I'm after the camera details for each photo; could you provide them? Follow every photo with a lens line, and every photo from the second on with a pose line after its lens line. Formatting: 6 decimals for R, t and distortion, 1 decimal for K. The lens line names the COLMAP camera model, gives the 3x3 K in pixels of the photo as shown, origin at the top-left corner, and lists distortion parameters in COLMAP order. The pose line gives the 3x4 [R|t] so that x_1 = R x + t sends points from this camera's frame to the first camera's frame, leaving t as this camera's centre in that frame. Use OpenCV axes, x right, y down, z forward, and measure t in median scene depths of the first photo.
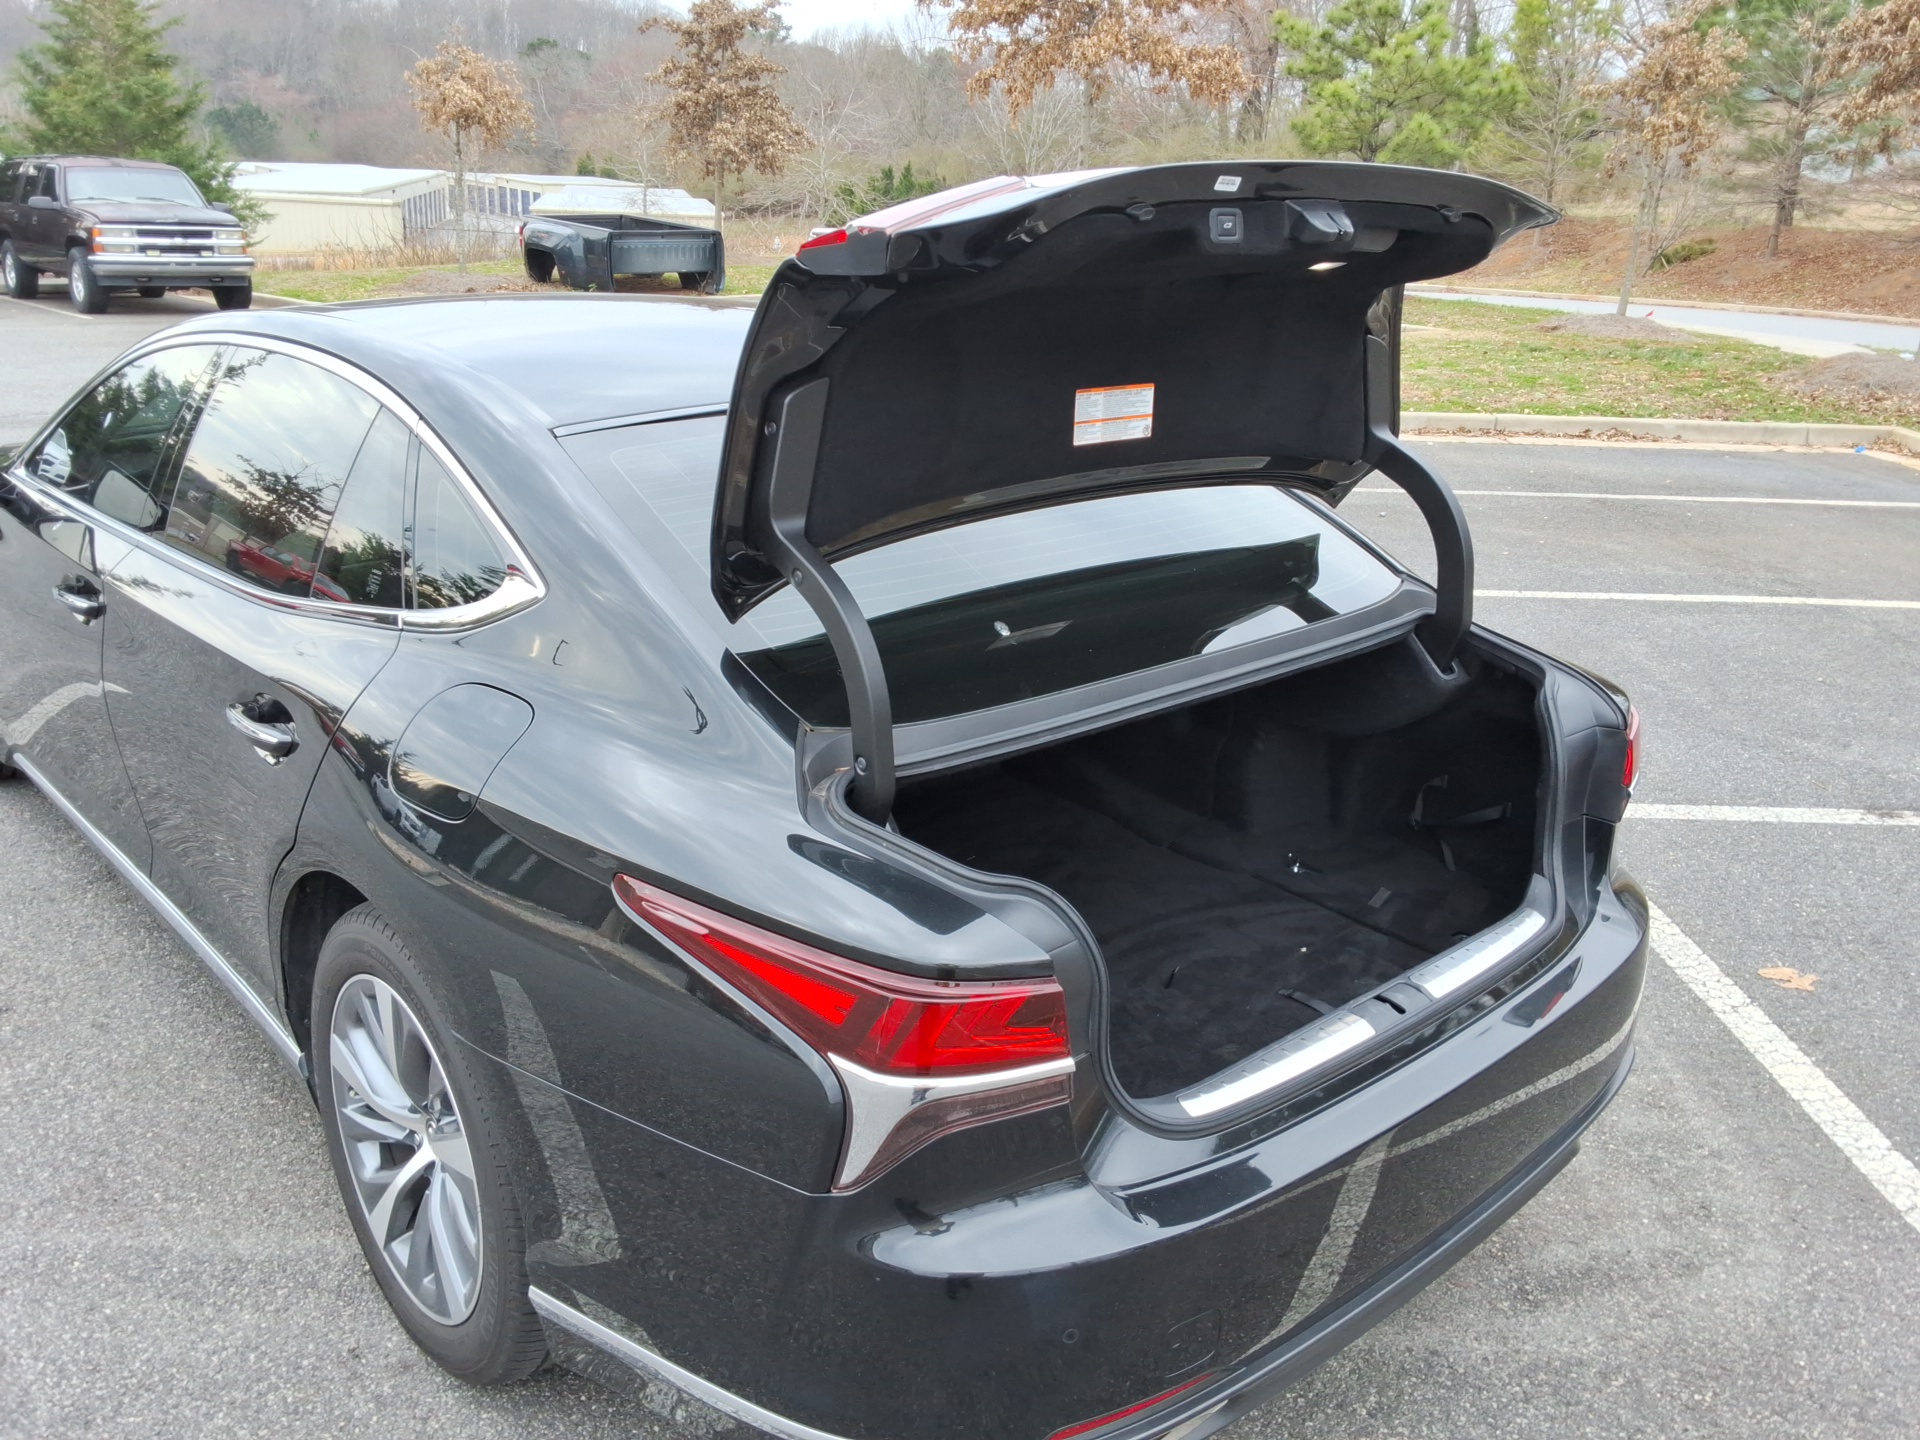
lens RADIAL K [[1551.2, 0, 968.9], [0, 1551.2, 680.9], [0, 0, 1]] dist [0.088590, -0.137132]
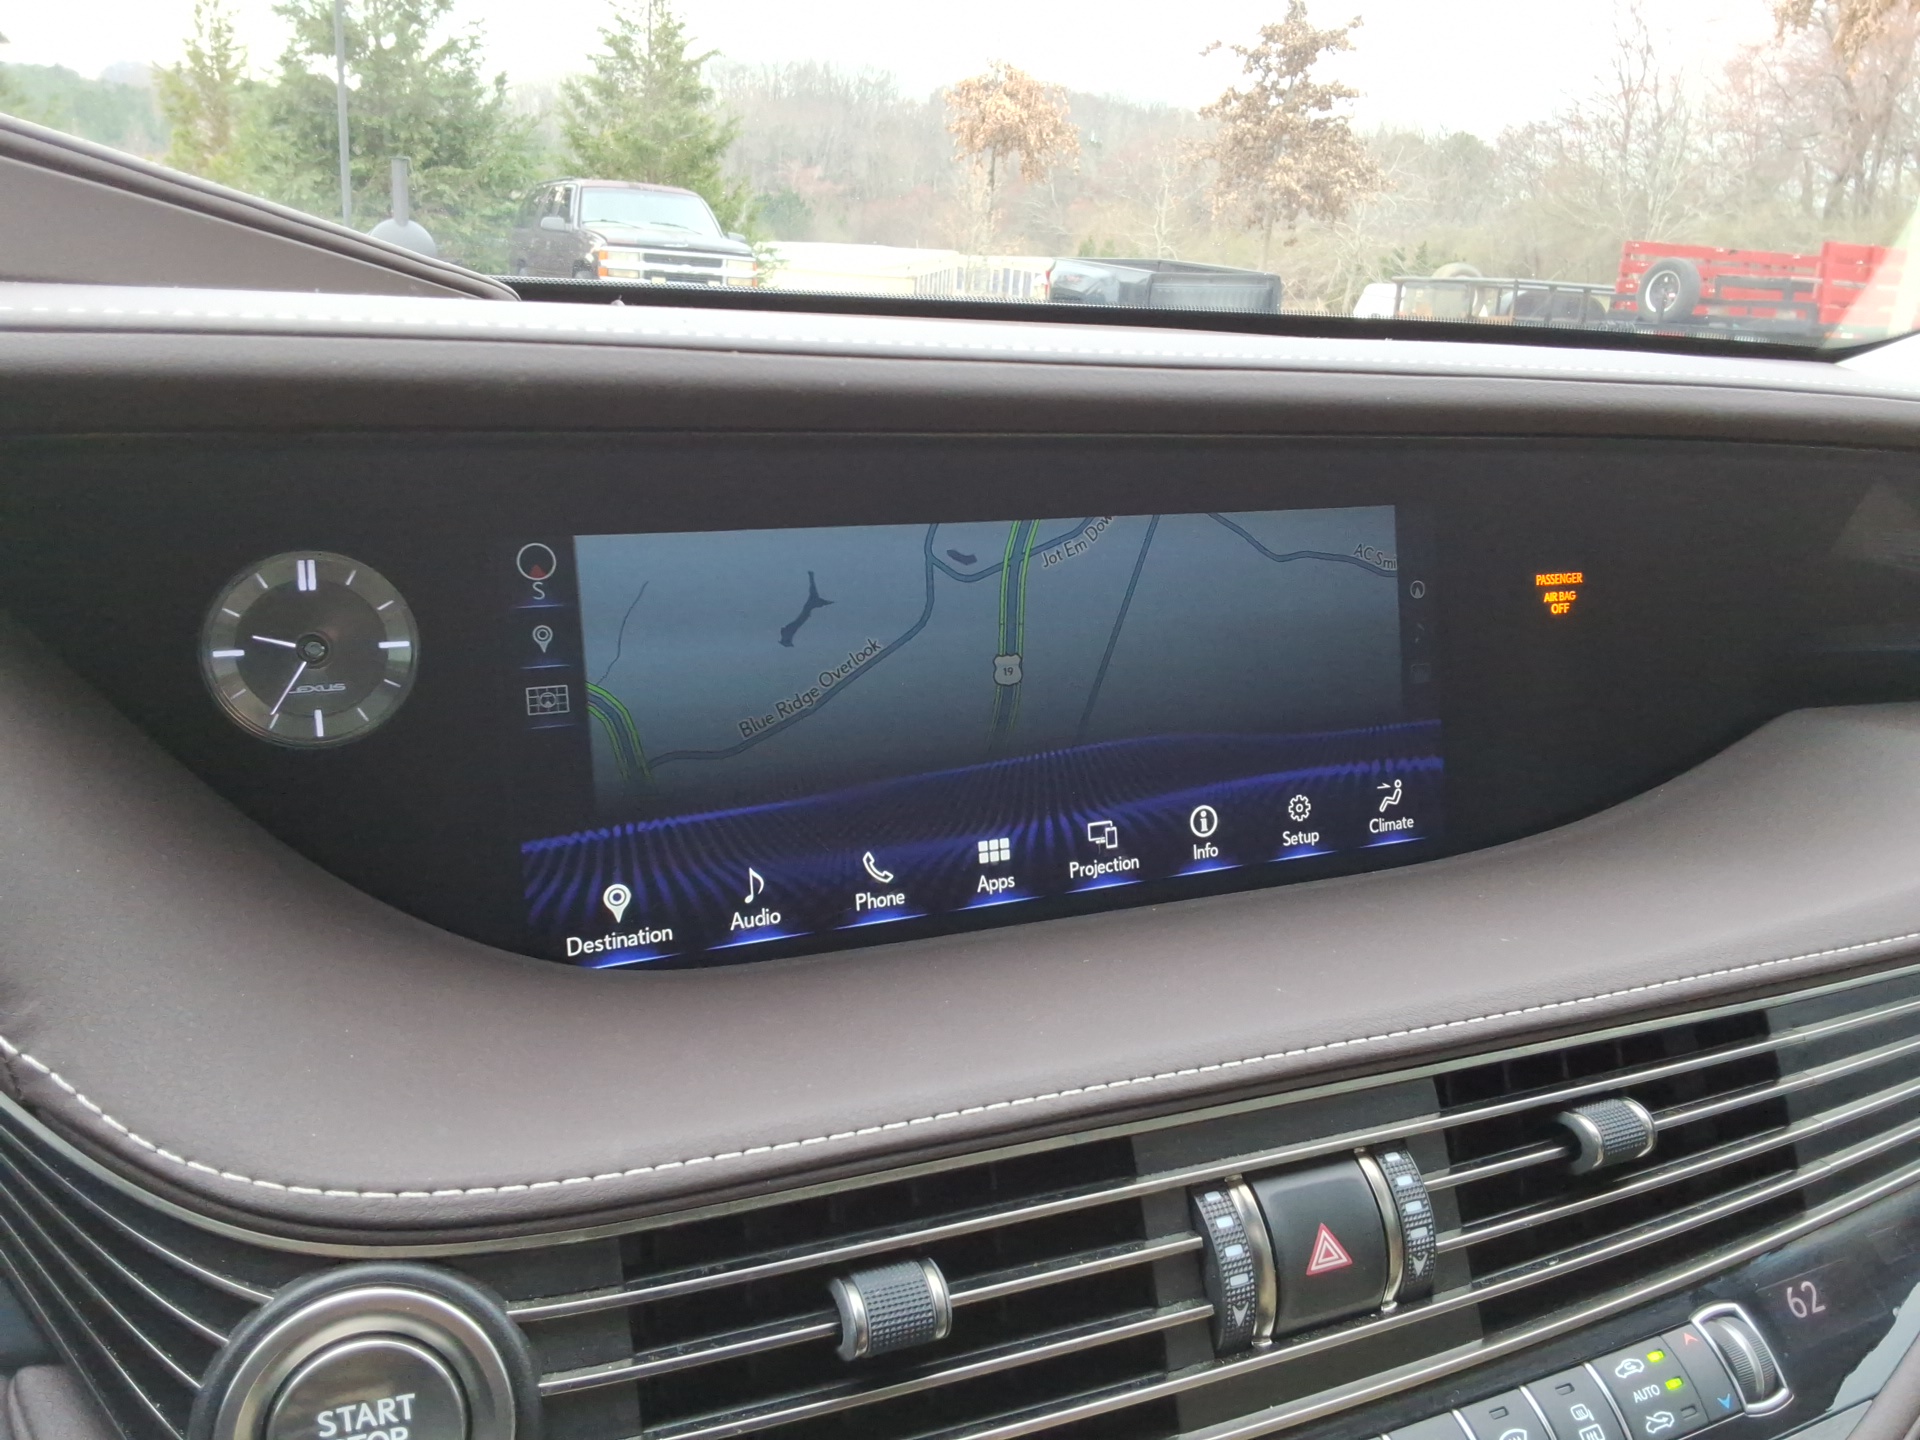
lens RADIAL K [[1542.6, 0, 984.0], [0, 1542.6, 685.5], [0, 0, 1]] dist [0.116308, -0.208714]
pose [[0.958726, 0.089151, -0.269993, -0.154369], [-0.102373, 0.994121, -0.035261, -0.058636], [0.265262, 0.061445, 0.962216, 0.402156]]
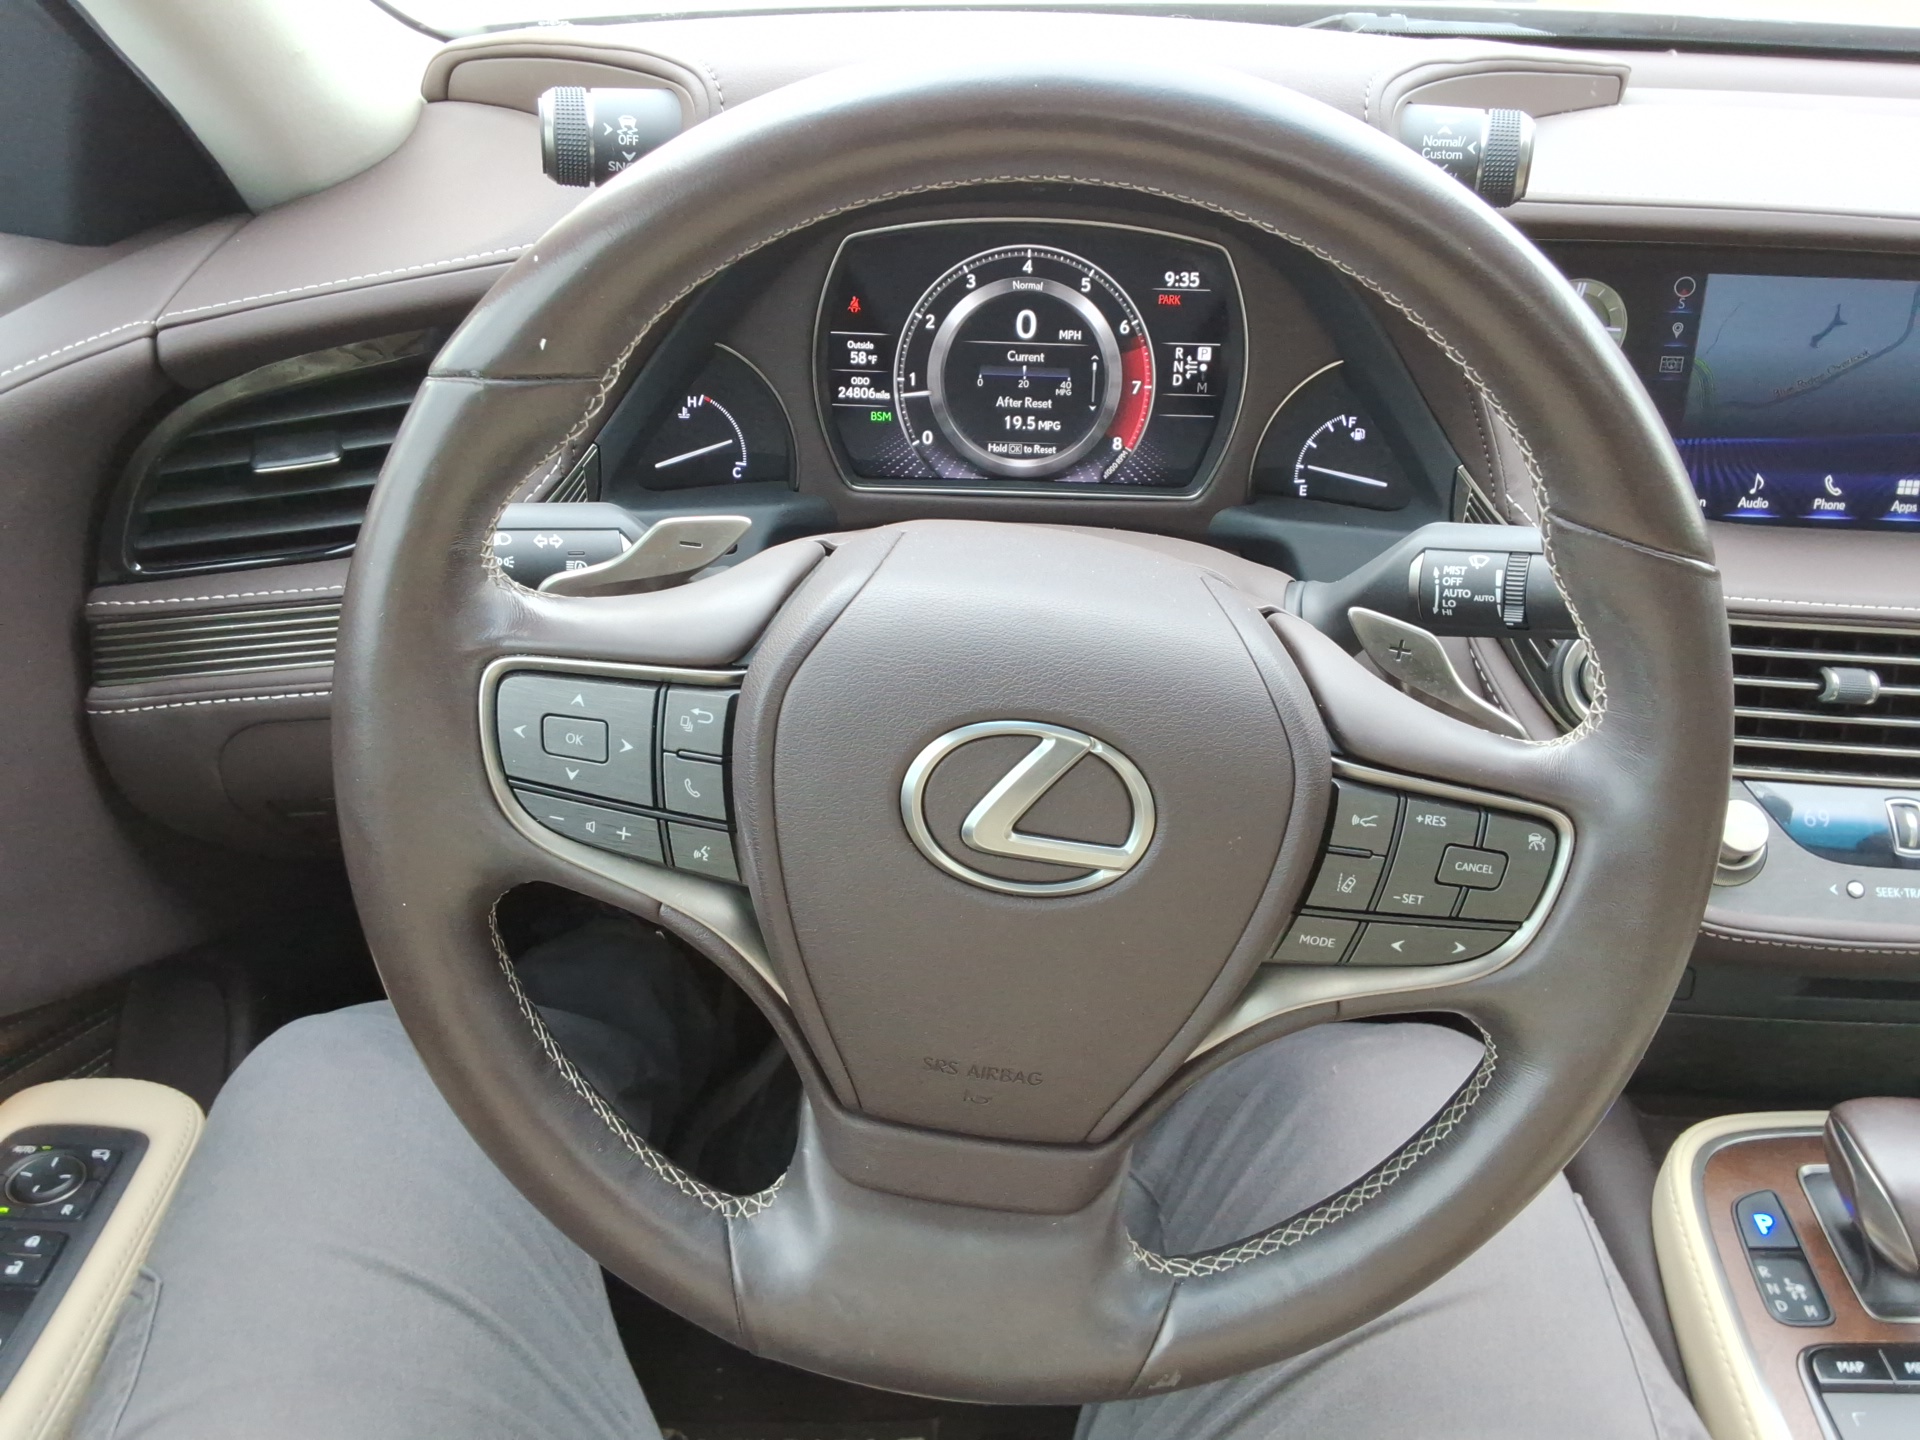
lens RADIAL K [[1539.3, 0, 968.2], [0, 1539.3, 689.4], [0, 0, 1]] dist [0.127109, -0.202371]
pose [[0.736736, 0.350266, -0.578390, -0.152314], [-0.211394, 0.931811, 0.295026, -0.059057], [0.642287, -0.095088, 0.760543, 0.359982]]
